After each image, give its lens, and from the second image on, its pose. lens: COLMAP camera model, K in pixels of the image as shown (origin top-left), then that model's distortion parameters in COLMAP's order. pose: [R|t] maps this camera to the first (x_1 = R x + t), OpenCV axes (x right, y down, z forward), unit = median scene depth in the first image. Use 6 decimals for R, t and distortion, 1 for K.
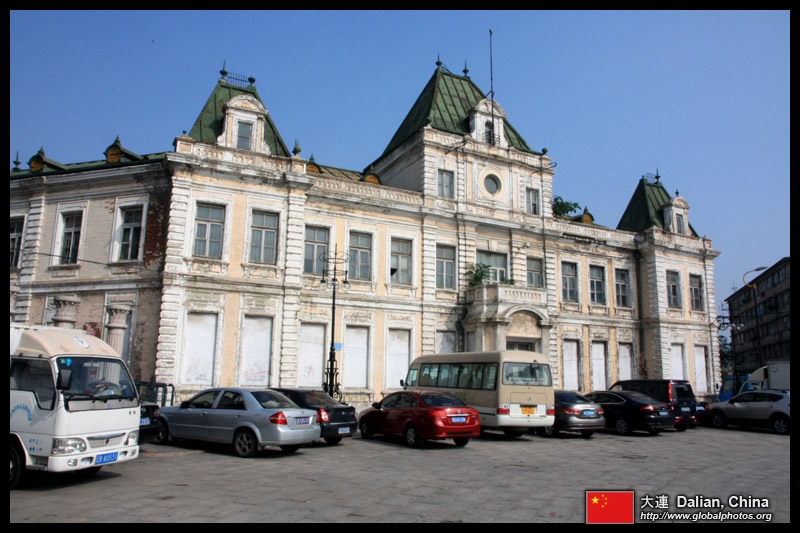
lens RADIAL K [[612.6, 0, 400.0], [0, 612.6, 266.5], [0, 0, 1]] dist [-0.056133, -0.000132]
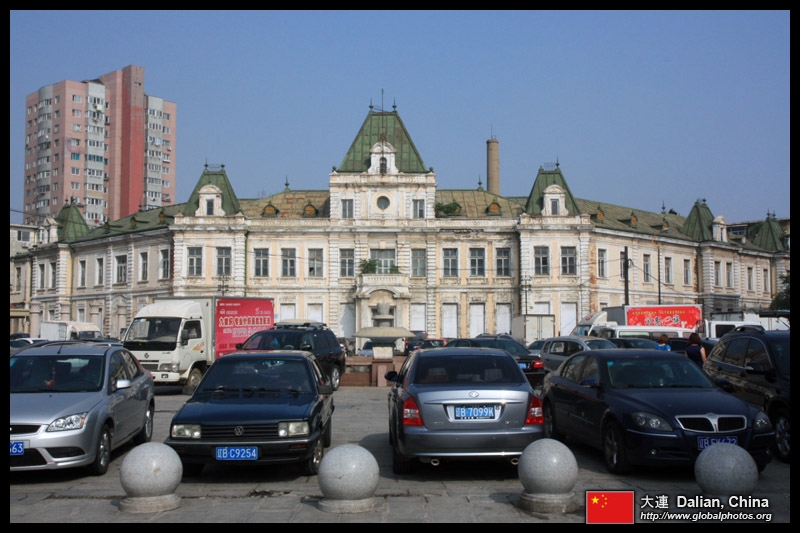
lens RADIAL K [[953.5, 0, 400.0], [0, 953.5, 266.5], [0, 0, 1]] dist [0.092425, 0.001012]
pose [[0.889063, -0.056201, -0.454322, 1.286801], [0.105876, 0.990772, 0.084627, -0.180359], [0.445373, -0.123340, 0.886809, -1.107883]]
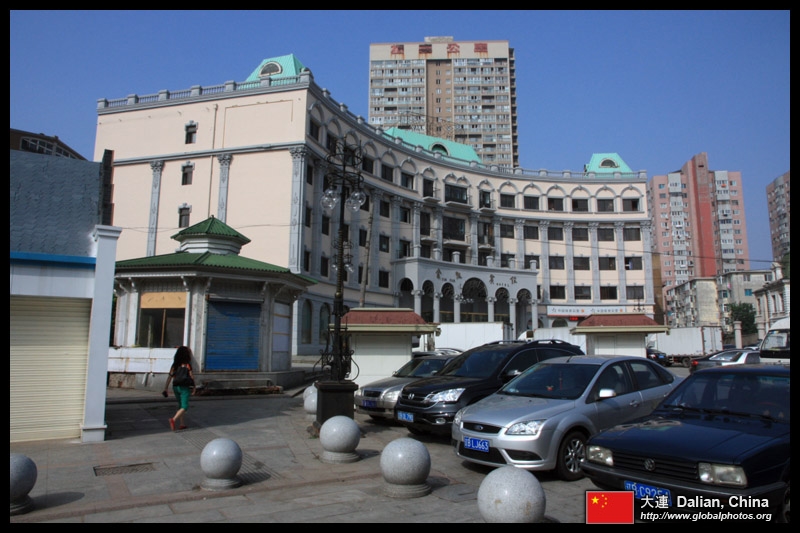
lens RADIAL K [[558.3, 0, 400.0], [0, 558.3, 266.5], [0, 0, 1]] dist [-0.003608, -0.000881]
pose [[0.106109, -0.168279, -0.980012, 1.234096], [0.195833, 0.969810, -0.145323, -0.143186], [0.974880, -0.176498, 0.135860, -0.904746]]
